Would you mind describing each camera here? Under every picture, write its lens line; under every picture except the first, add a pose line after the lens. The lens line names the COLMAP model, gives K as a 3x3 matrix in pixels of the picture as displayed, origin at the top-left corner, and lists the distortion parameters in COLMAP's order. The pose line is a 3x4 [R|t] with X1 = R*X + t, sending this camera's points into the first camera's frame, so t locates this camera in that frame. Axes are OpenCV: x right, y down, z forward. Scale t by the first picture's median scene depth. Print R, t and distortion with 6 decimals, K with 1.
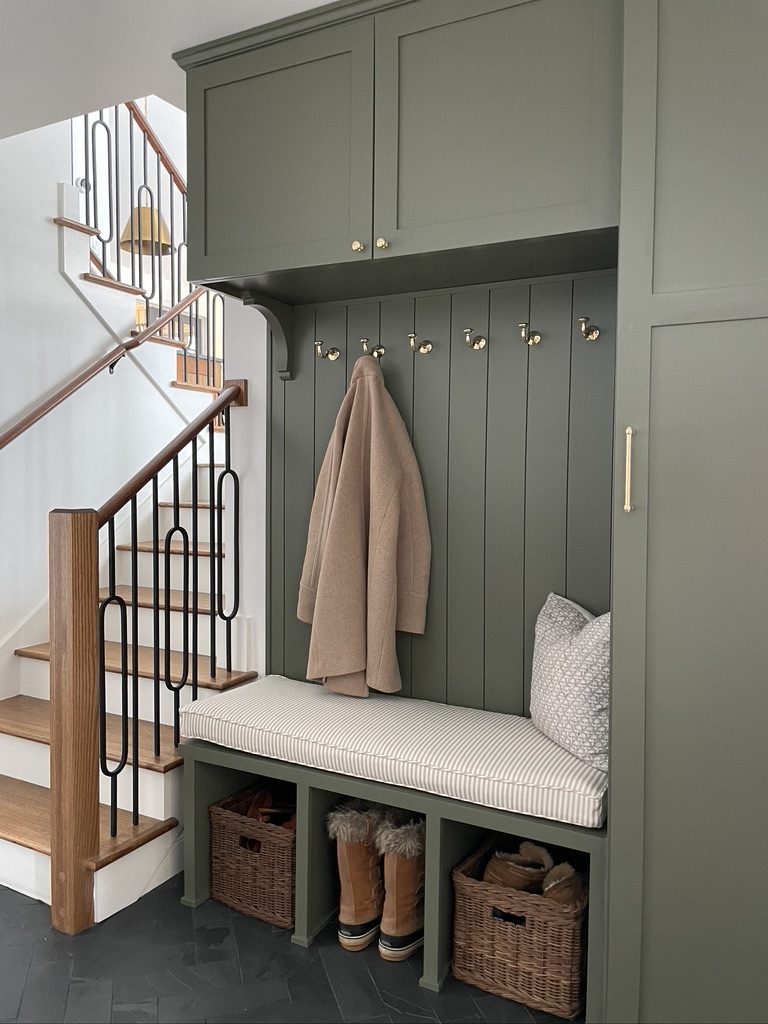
lens RADIAL K [[779.0, 0, 381.1], [0, 779.0, 511.8], [0, 0, 1]] dist [0.050957, -0.020478]
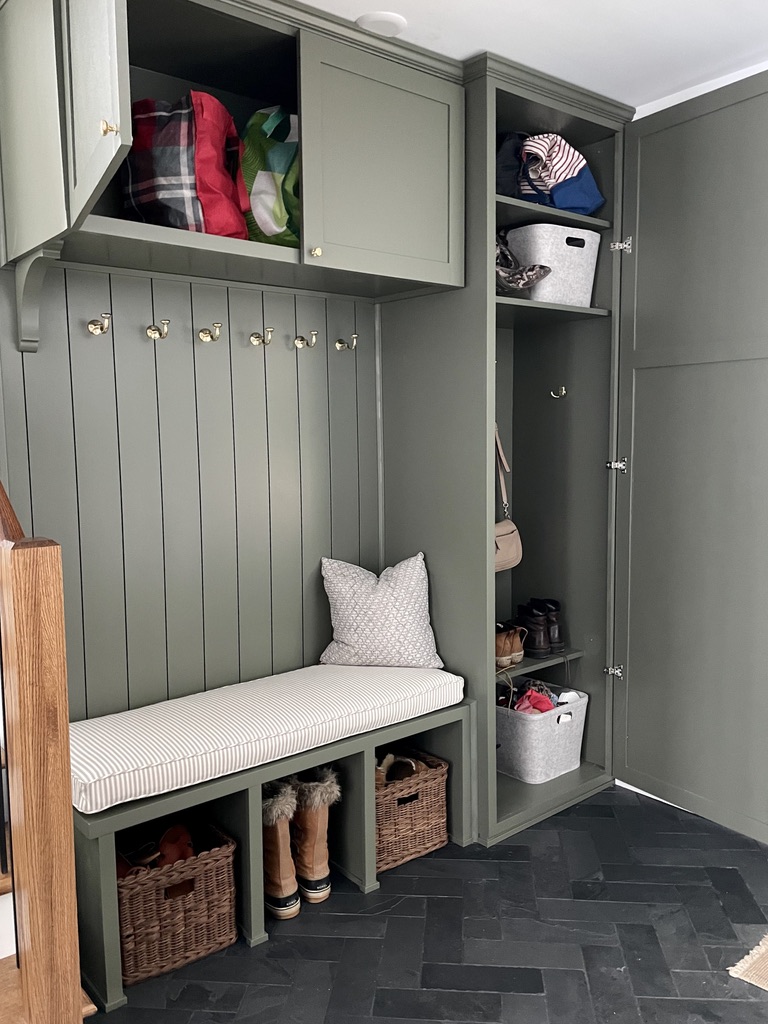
lens RADIAL K [[837.7, 0, 385.1], [0, 837.7, 511.0], [0, 0, 1]] dist [0.016405, -0.008941]
pose [[0.390801, -0.104114, 0.914568, -0.995139], [0.069691, 0.994077, 0.083386, -0.074238], [-0.917833, 0.031150, 0.395742, 0.435175]]
